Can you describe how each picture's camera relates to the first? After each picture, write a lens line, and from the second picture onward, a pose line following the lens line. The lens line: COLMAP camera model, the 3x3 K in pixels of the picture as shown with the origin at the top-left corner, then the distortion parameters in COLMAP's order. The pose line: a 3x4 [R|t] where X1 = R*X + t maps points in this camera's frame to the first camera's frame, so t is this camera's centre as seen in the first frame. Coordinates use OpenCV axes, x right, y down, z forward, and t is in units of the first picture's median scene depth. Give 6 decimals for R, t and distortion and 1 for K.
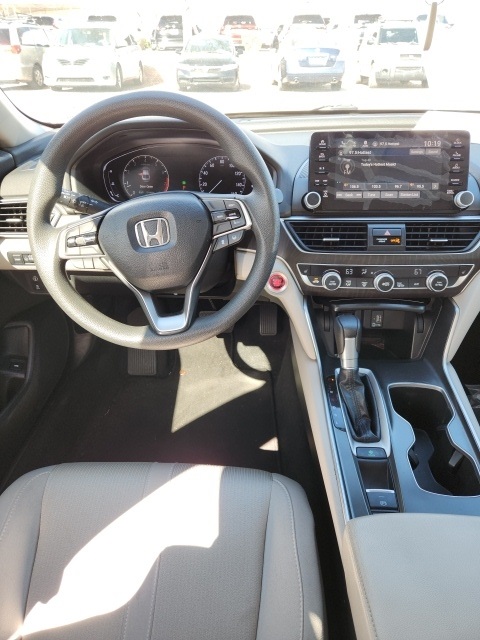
lens RADIAL K [[431.9, 0, 238.0], [0, 431.9, 316.5], [0, 0, 1]] dist [0.039369, -0.038788]
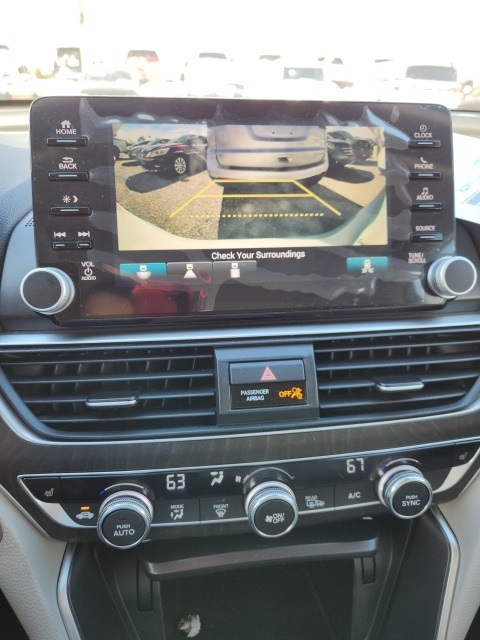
lens RADIAL K [[431.0, 0, 254.1], [0, 431.0, 320.2], [0, 0, 1]] dist [0.029792, -0.075824]
pose [[0.978901, -0.058942, 0.195647, 0.262245], [0.071004, 0.995947, -0.055214, -0.215537], [-0.191600, 0.067941, 0.979119, 0.640844]]
